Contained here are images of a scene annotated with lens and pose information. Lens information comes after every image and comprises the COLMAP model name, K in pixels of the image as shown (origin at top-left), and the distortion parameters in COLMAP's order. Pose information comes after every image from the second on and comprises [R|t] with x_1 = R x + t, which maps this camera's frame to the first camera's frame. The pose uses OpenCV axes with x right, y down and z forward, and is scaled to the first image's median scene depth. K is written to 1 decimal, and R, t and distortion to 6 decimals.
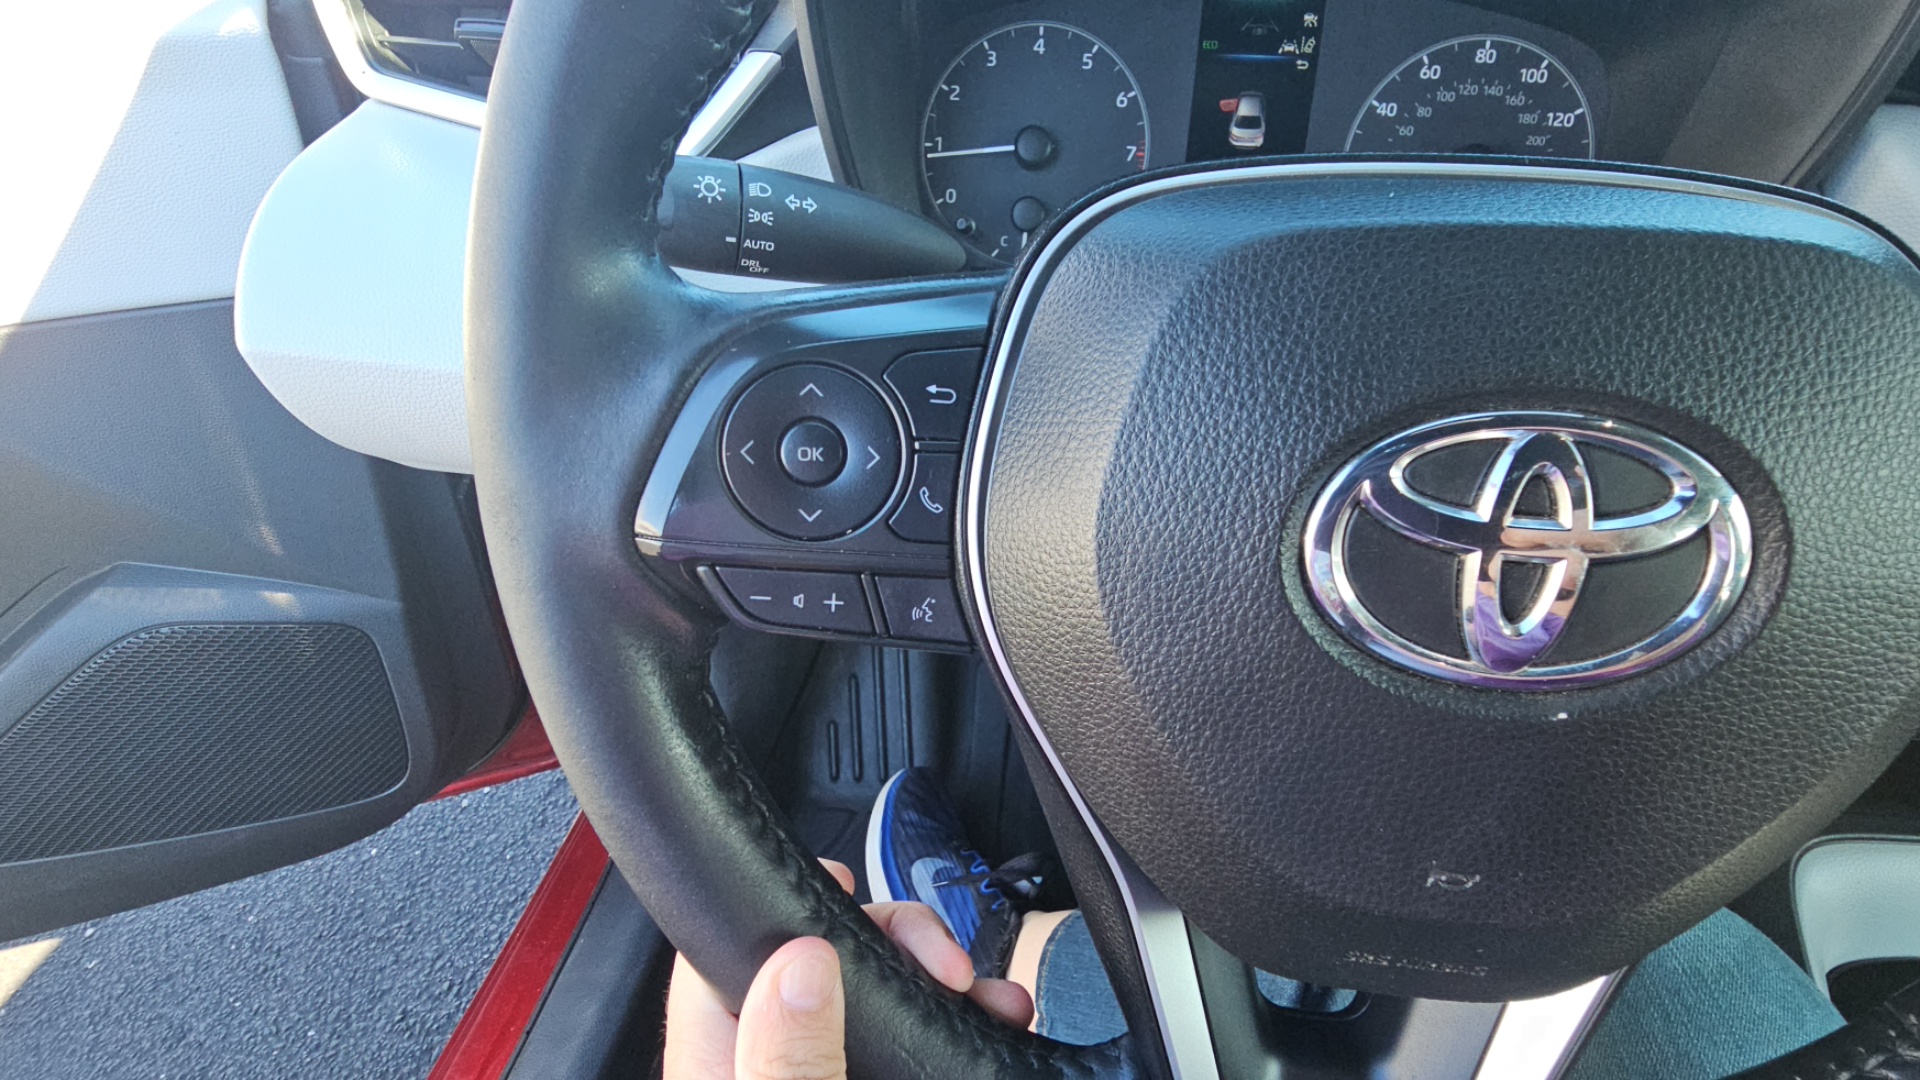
lens RADIAL K [[858.9, 0, 982.0], [0, 858.9, 549.0], [0, 0, 1]] dist [0.010716, -0.007952]
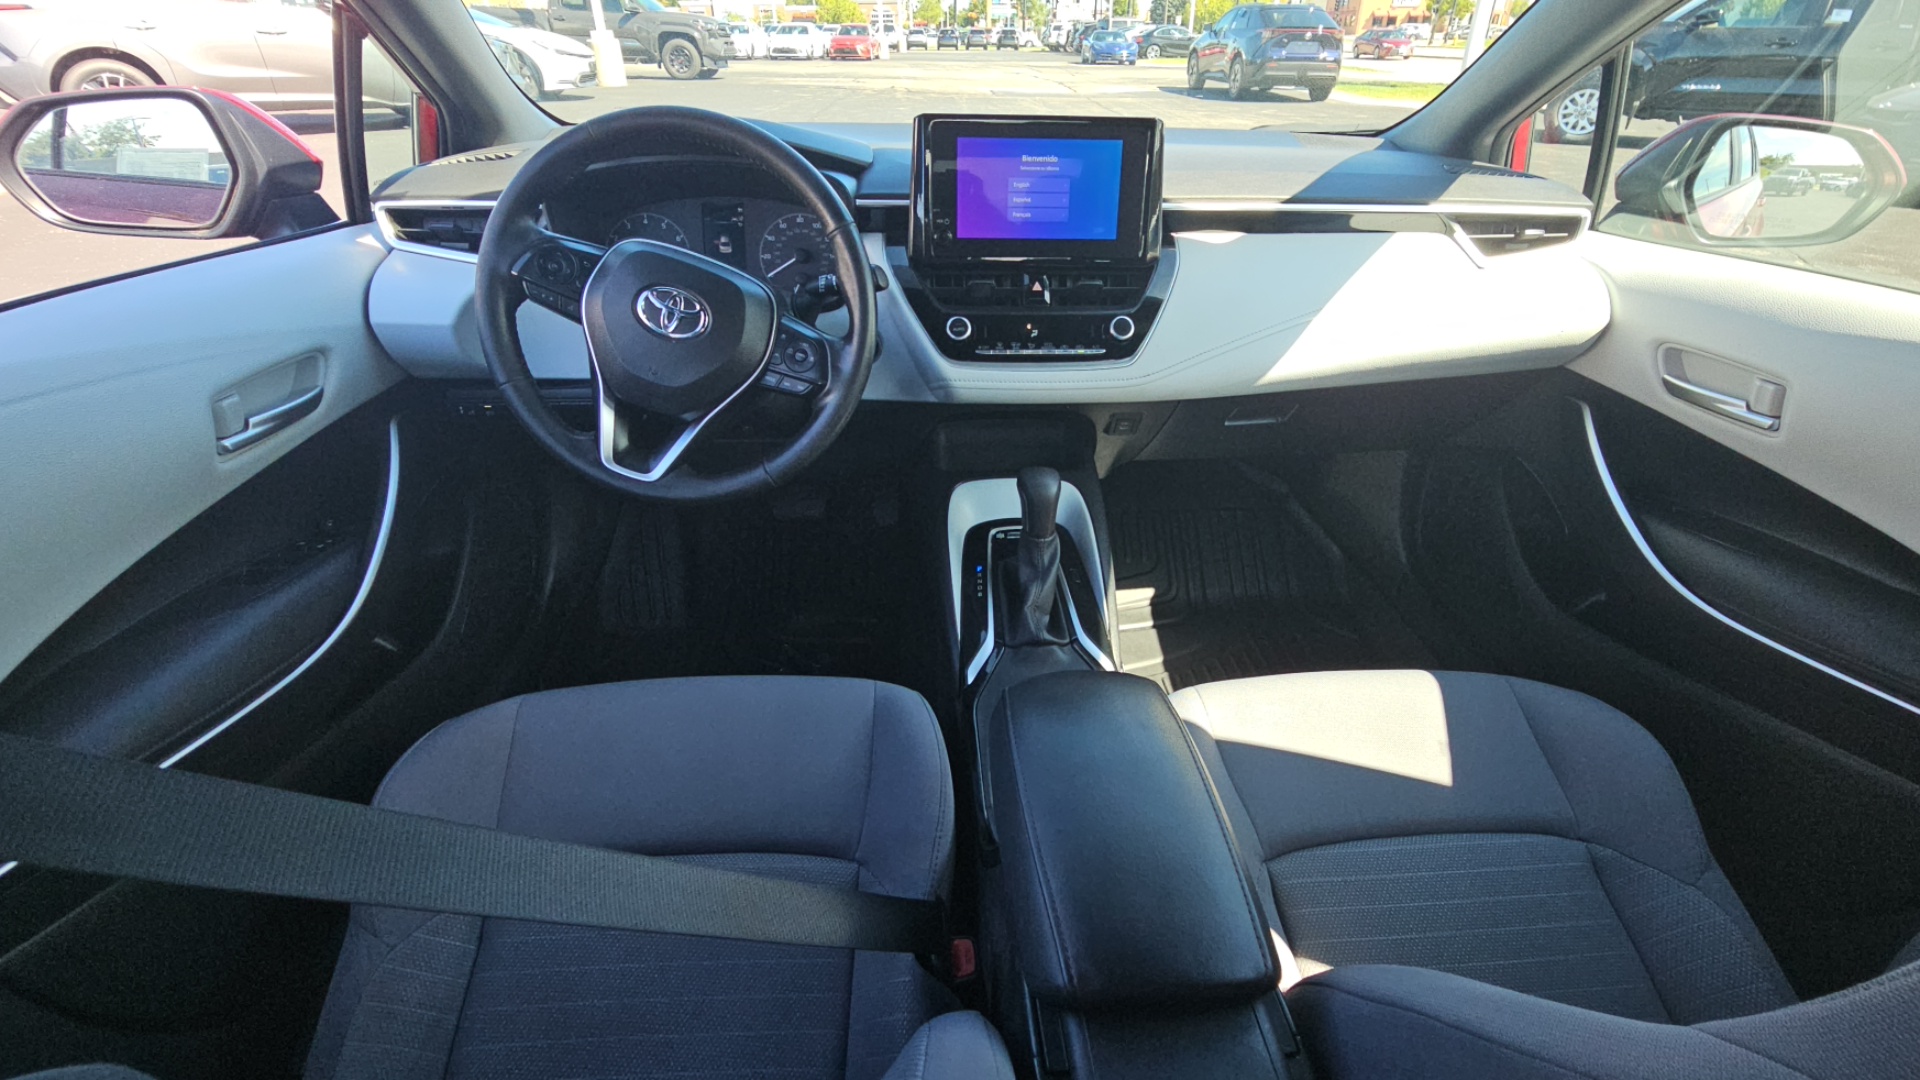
lens RADIAL K [[858.9, 0, 976.9], [0, 858.9, 541.7], [0, 0, 1]] dist [0.010716, -0.007952]
pose [[0.979124, -0.101054, 0.176363, 0.532328], [0.122543, 0.985716, -0.115528, 0.912909], [-0.162169, 0.134728, 0.977522, -1.799413]]
